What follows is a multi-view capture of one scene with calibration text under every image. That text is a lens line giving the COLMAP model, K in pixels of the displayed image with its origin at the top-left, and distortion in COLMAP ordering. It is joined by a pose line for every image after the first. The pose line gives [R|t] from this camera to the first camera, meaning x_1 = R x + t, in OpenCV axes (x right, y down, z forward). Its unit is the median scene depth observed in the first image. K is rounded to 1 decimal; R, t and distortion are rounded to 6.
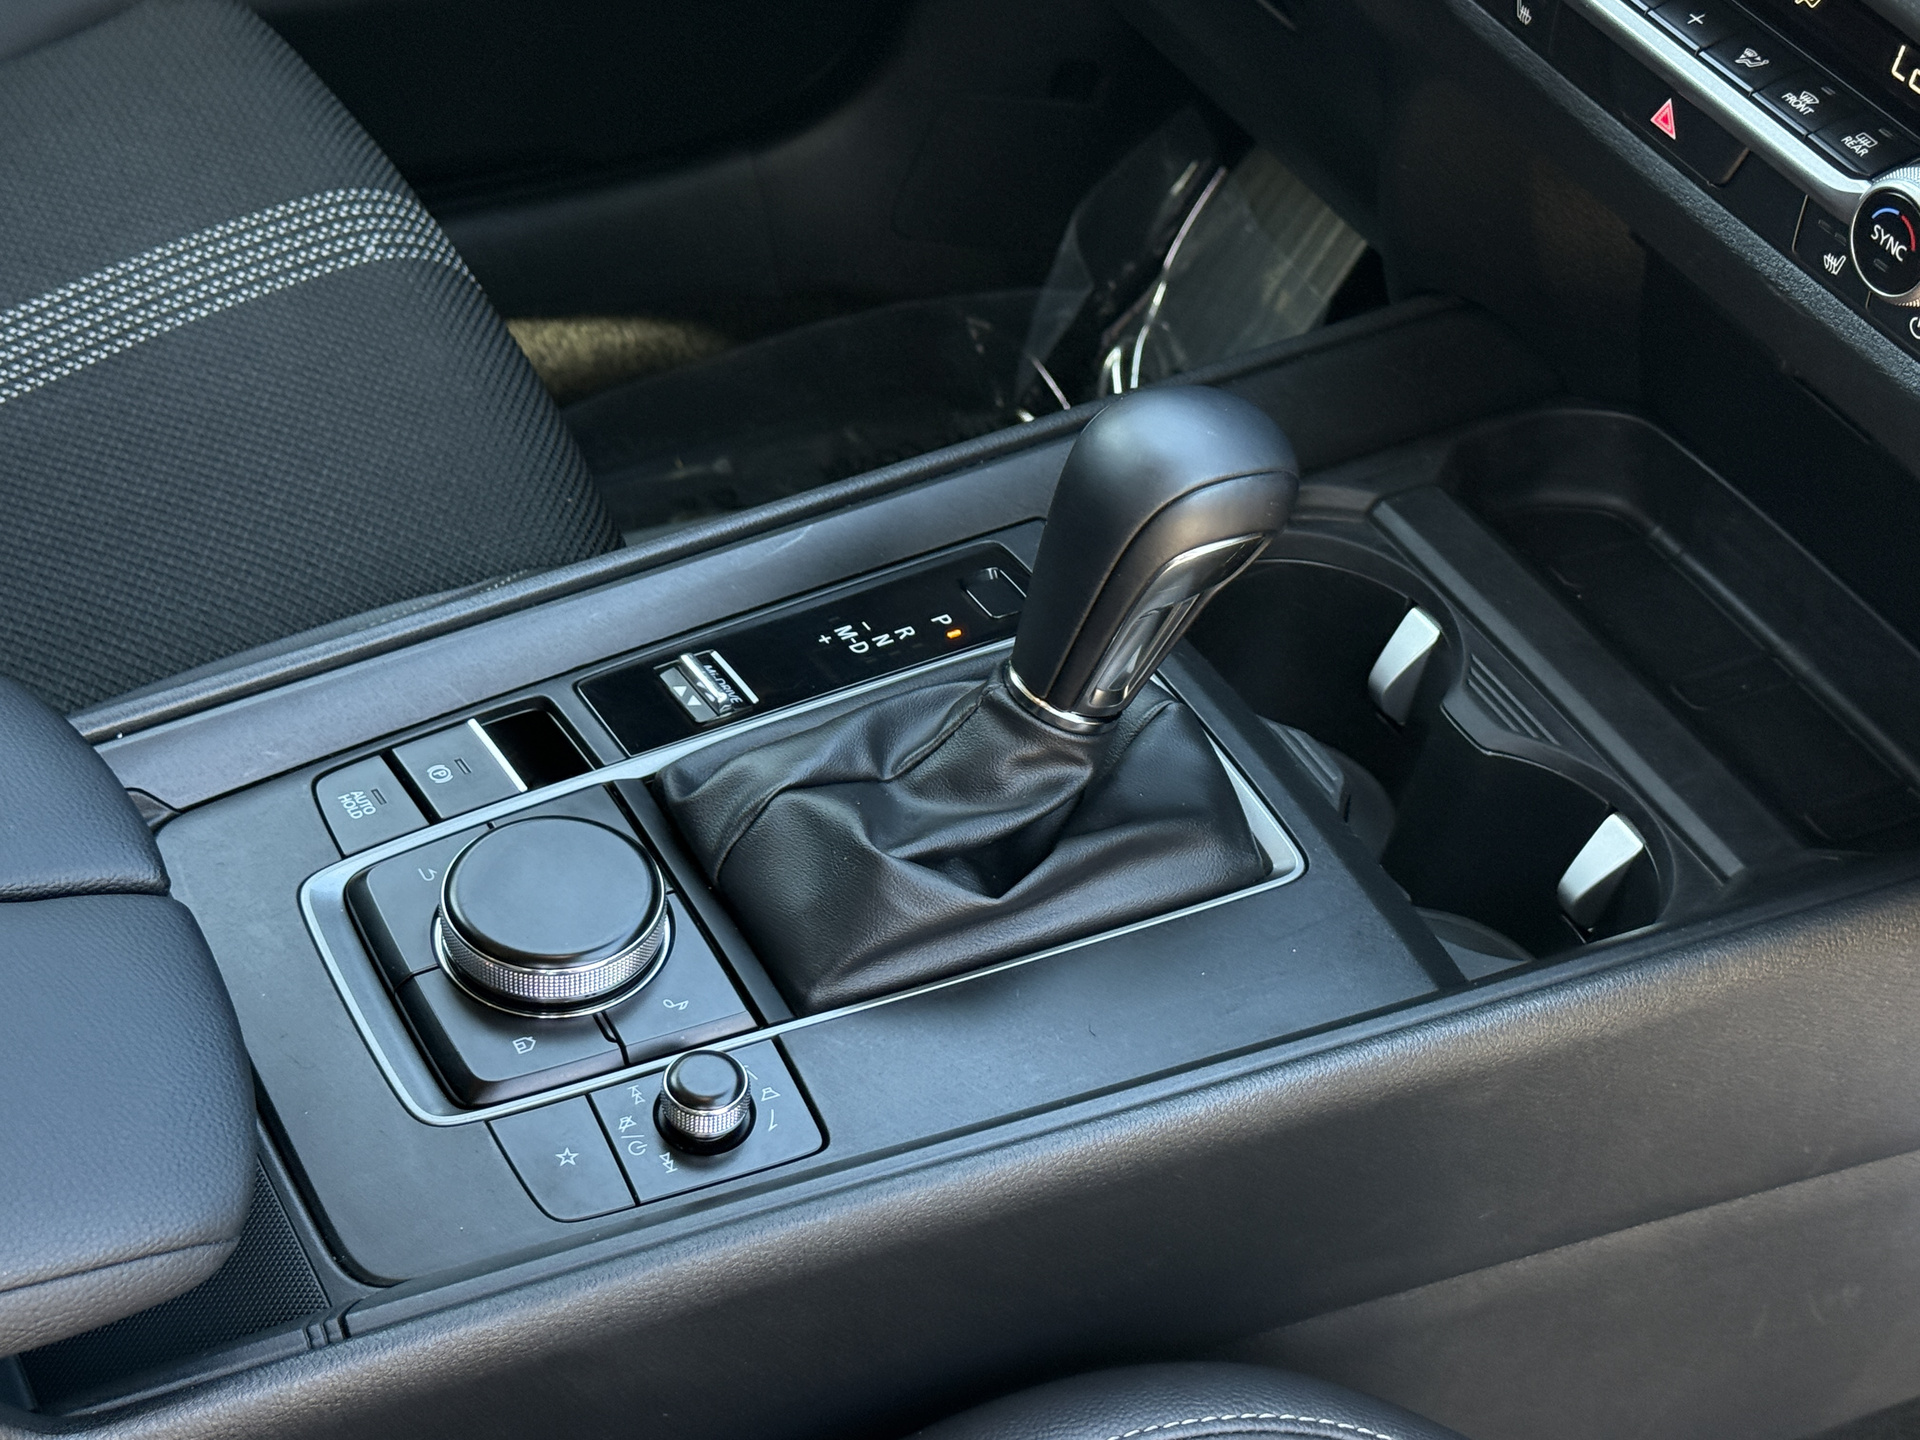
lens RADIAL K [[3061.5, 0, 980.4], [0, 3061.5, 752.5], [0, 0, 1]] dist [0.105147, 0.000000]
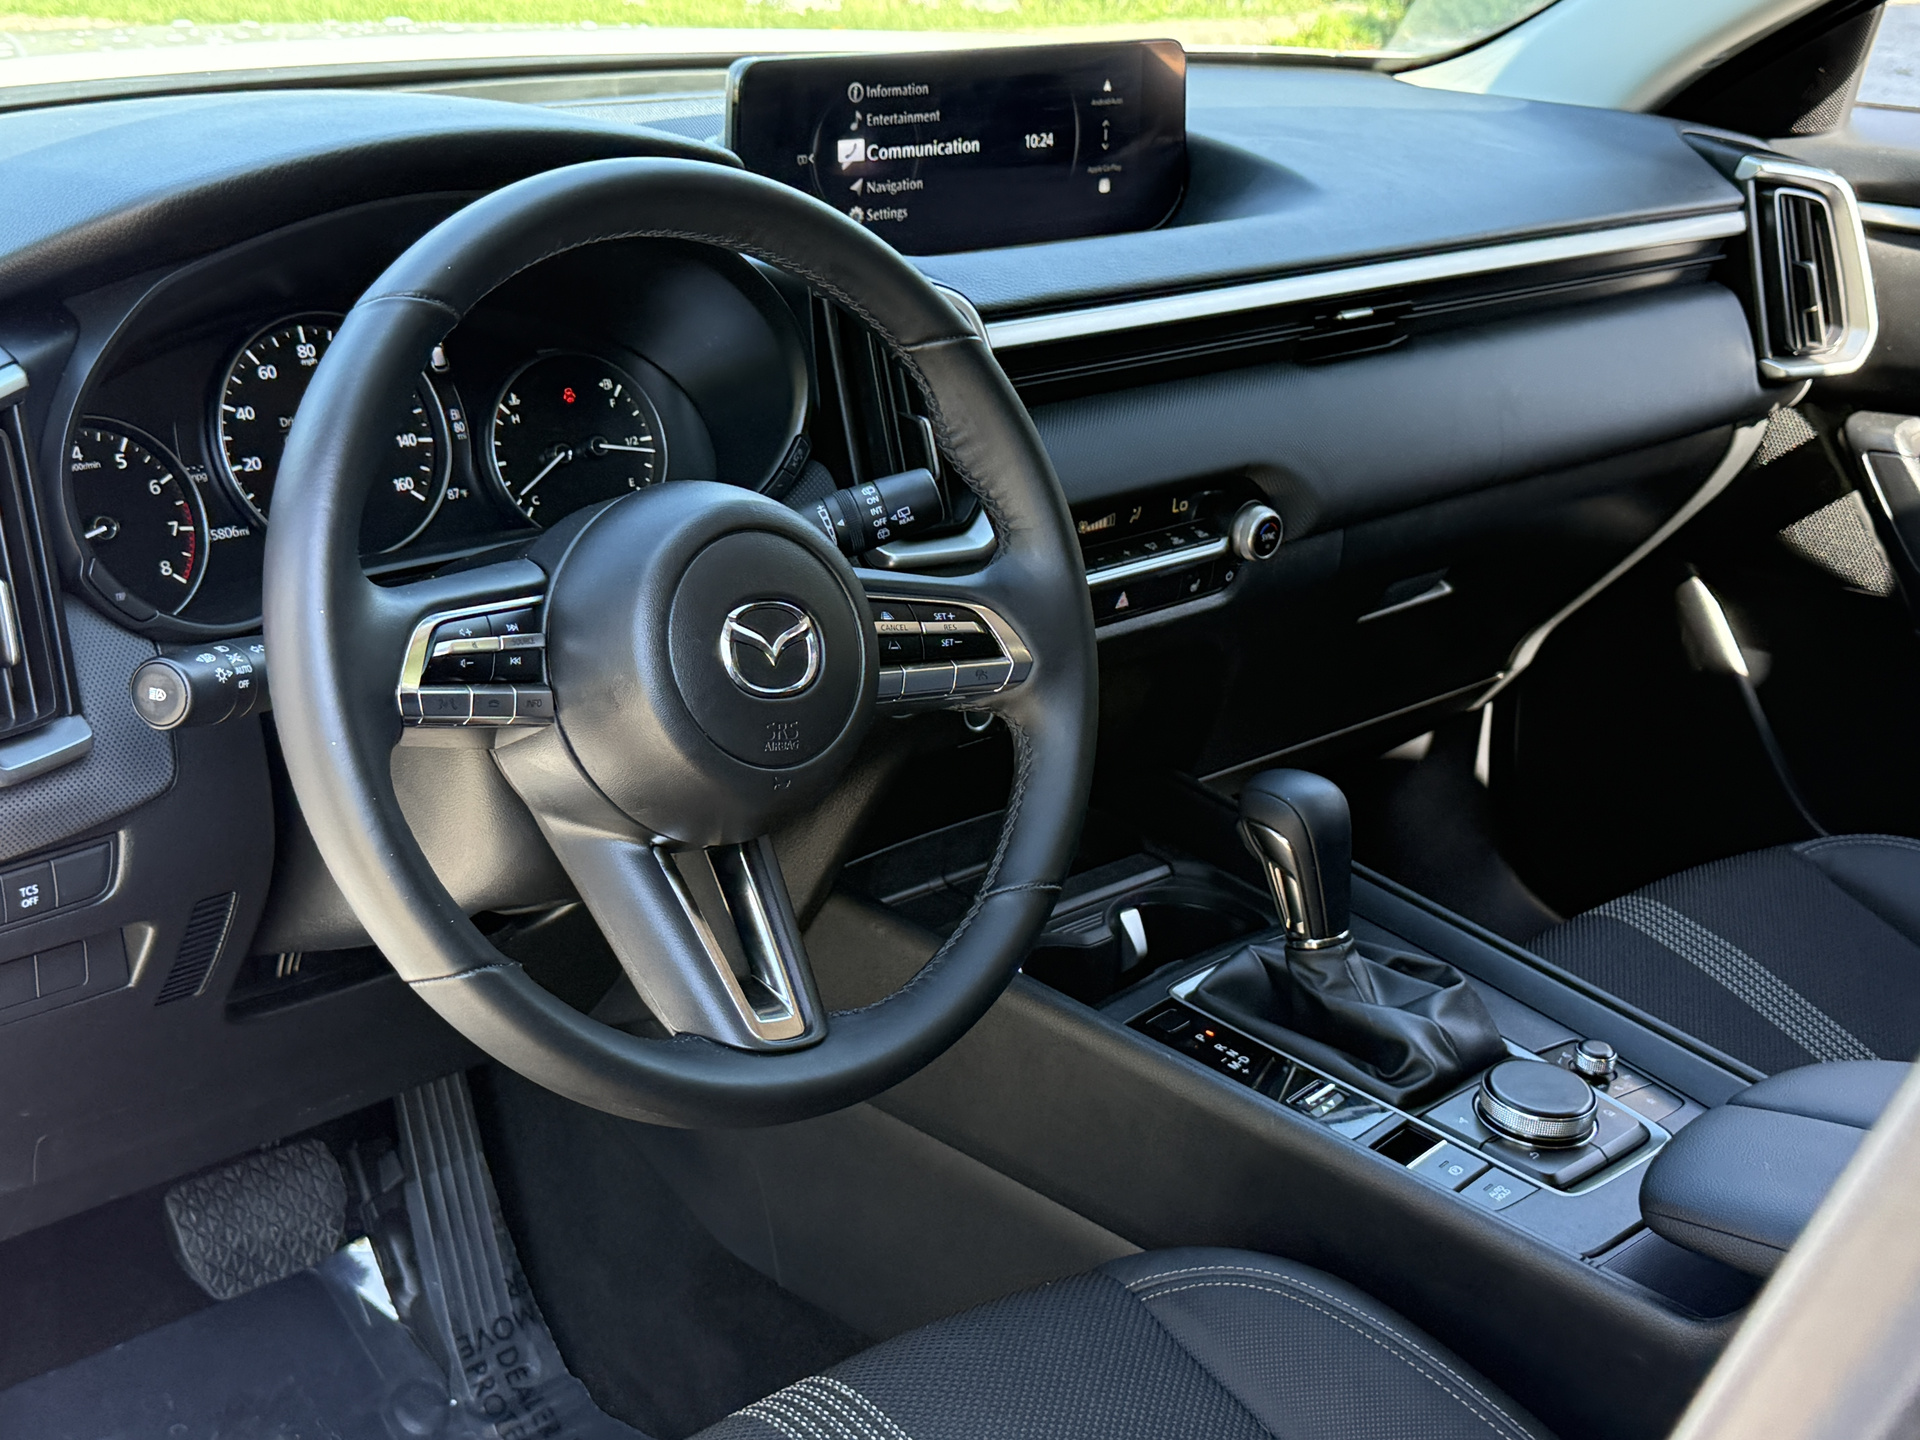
lens RADIAL K [[2489.4, 0, 961.5], [0, 2489.4, 727.3], [0, 0, 1]] dist [0.126867, 0.000000]
pose [[-0.248410, -0.477036, 0.843048, -1.204591], [0.574676, 0.628038, 0.524706, -1.078122], [-0.779769, 0.614821, 0.118130, 0.895444]]
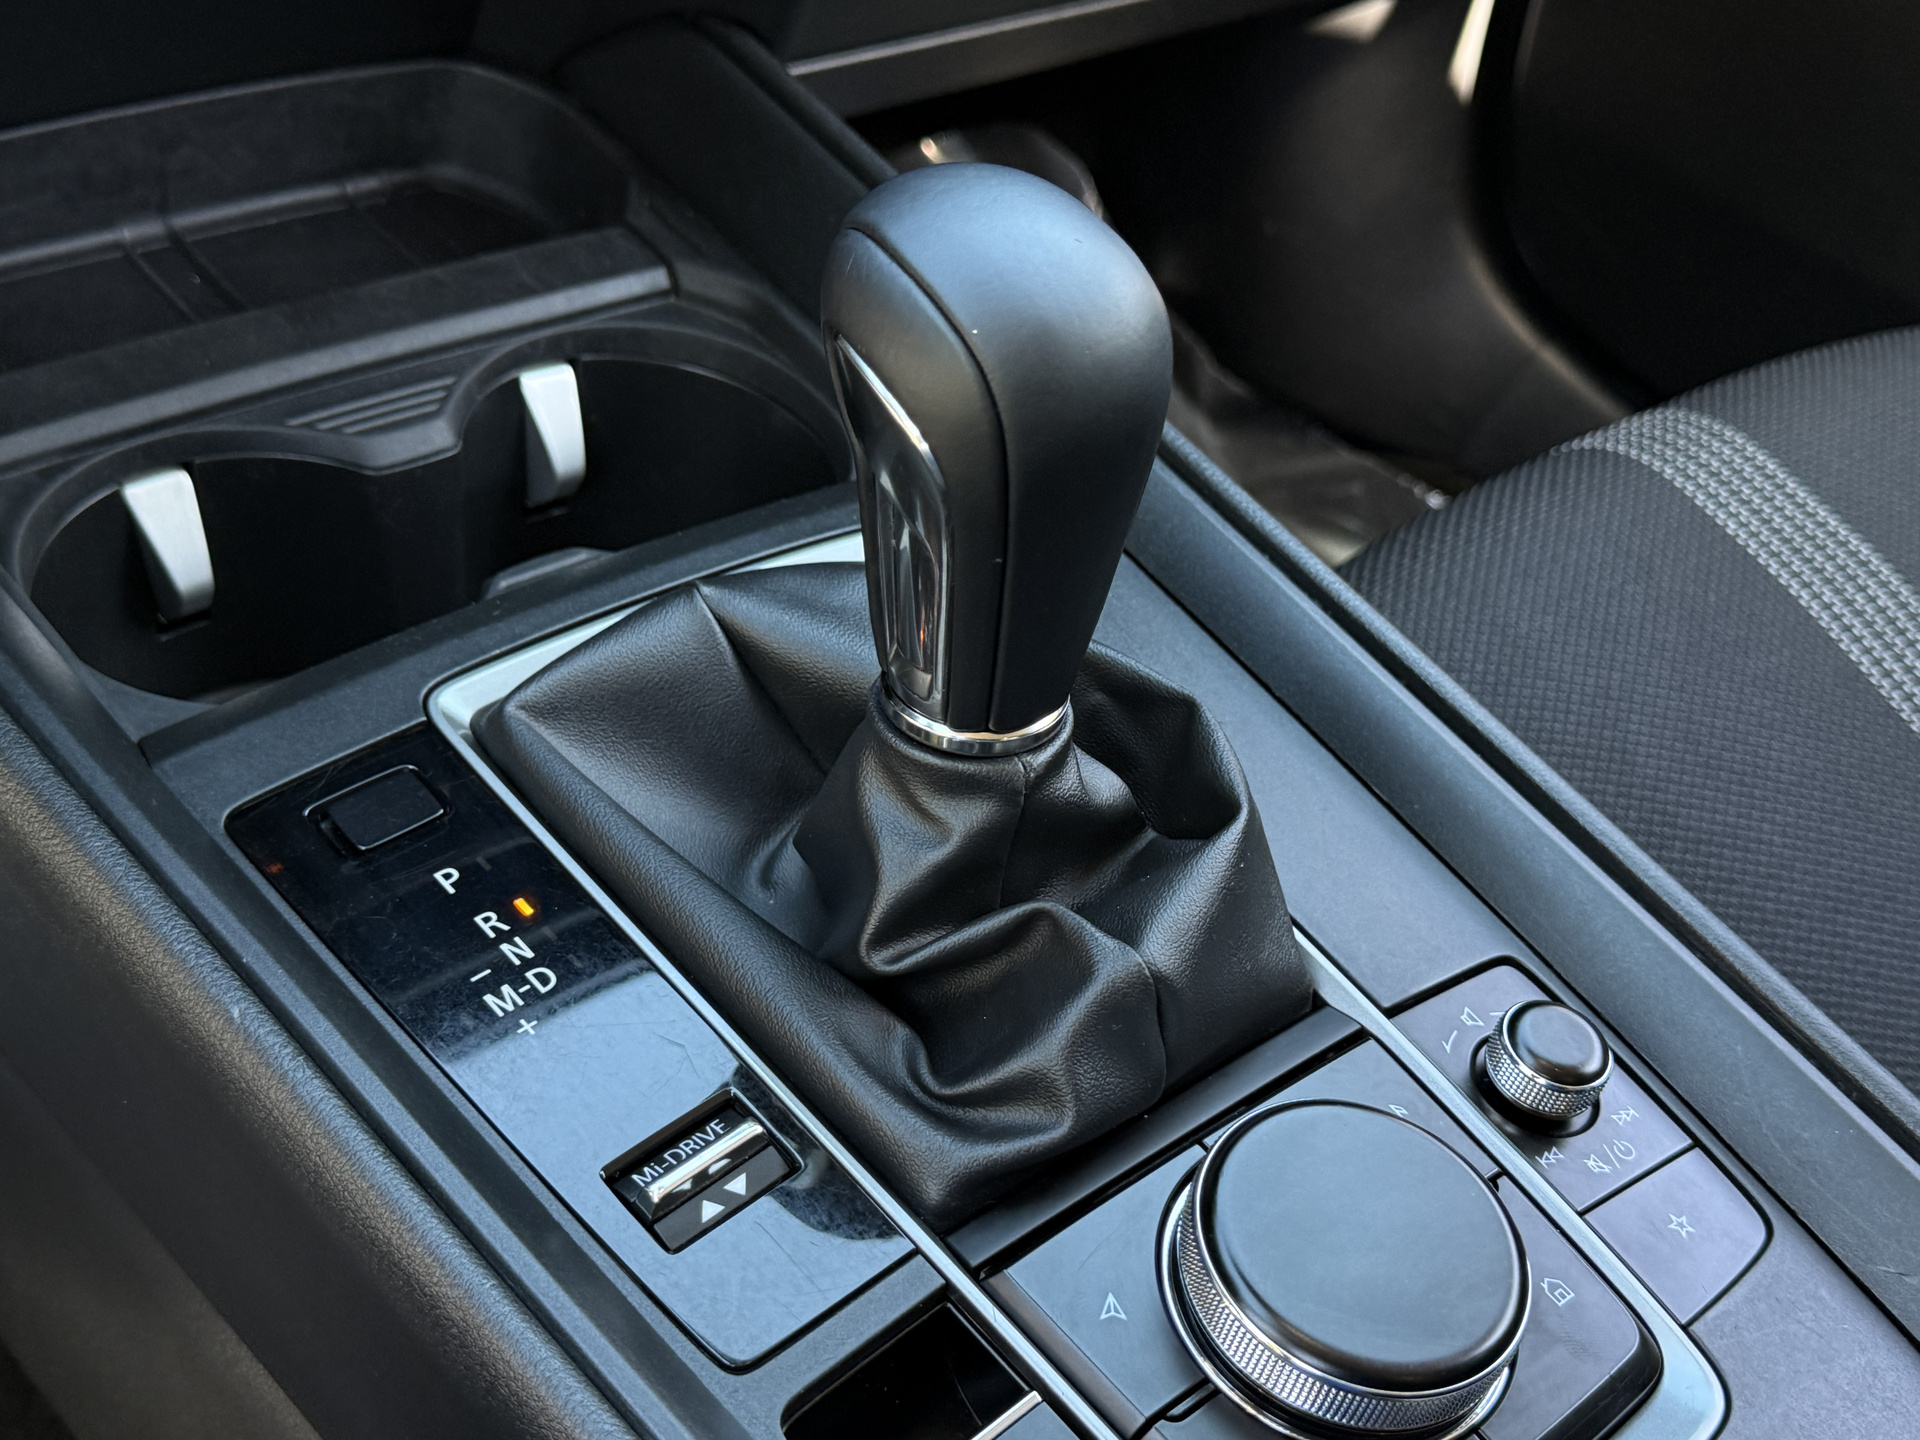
lens RADIAL K [[2329.2, 0, 963.4], [0, 2329.2, 726.1], [0, 0, 1]] dist [0.074635, 0.000000]
pose [[-0.176416, -0.755823, 0.630562, -0.329282], [0.497733, 0.484174, 0.719609, -0.373927], [-0.849199, 0.440802, 0.290782, 0.825166]]
